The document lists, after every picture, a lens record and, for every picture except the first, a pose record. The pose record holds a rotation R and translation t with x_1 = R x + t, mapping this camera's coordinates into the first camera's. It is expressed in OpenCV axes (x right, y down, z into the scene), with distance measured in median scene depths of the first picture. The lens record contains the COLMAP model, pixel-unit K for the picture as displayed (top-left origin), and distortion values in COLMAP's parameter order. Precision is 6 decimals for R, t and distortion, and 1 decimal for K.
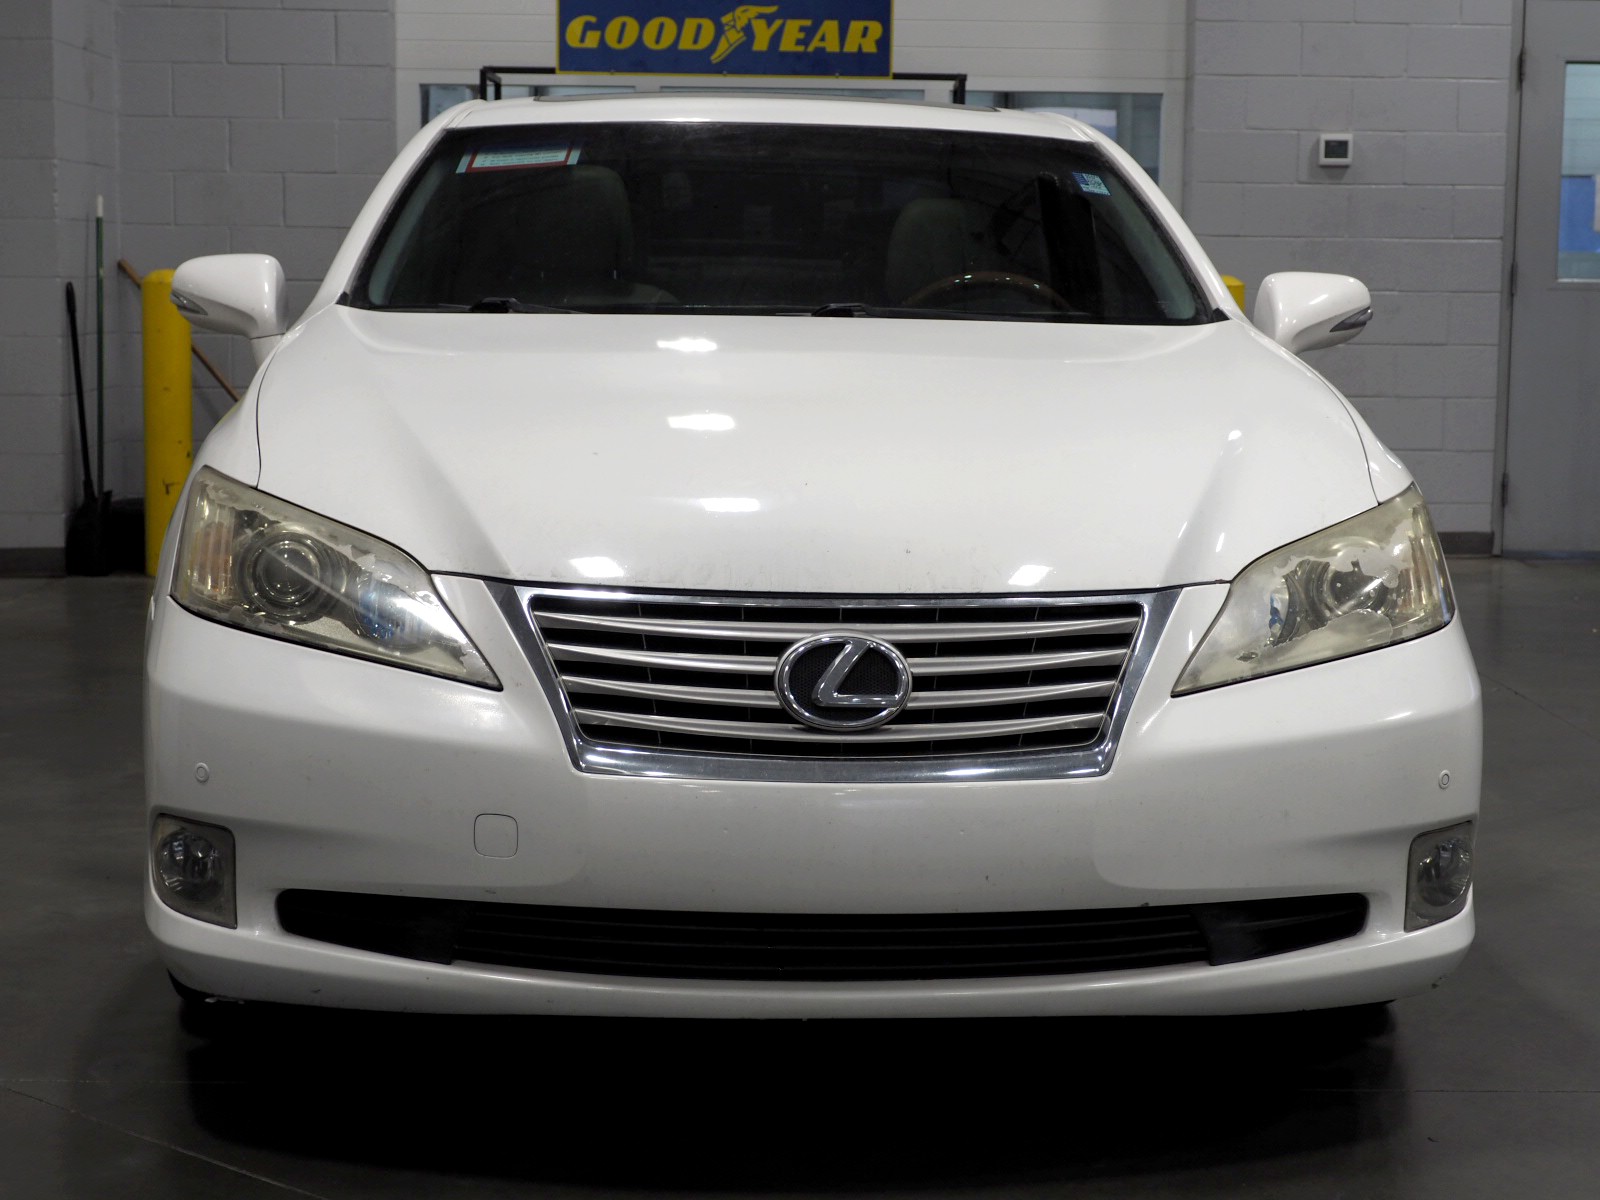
lens RADIAL K [[2690.6, 0, 799.8], [0, 2690.6, 601.6], [0, 0, 1]] dist [-0.006138, 0.000000]
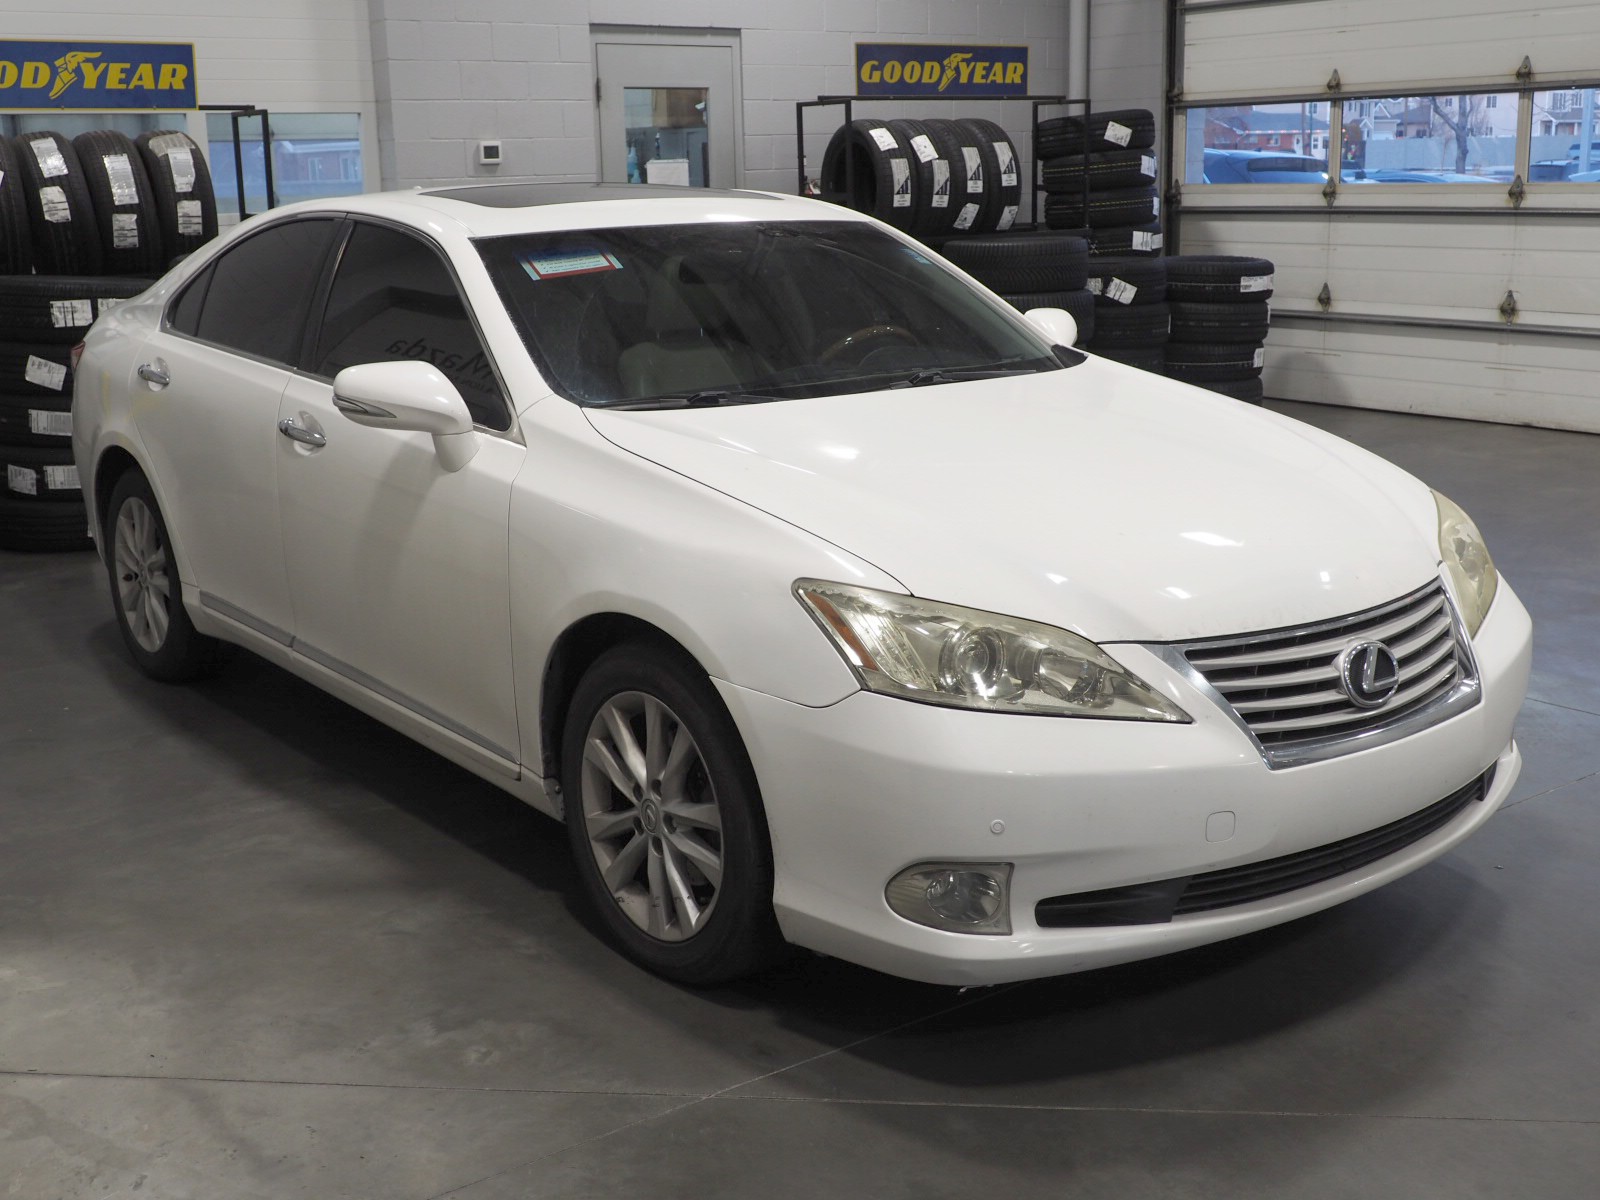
lens RADIAL K [[1787.5, 0, 801.0], [0, 1787.5, 595.8], [0, 0, 1]] dist [0.007095, 0.000000]
pose [[0.822507, -0.163030, 0.544889, -0.236381], [0.101372, 0.984719, 0.141607, -0.056200], [-0.559648, -0.061236, 0.826465, 0.108335]]
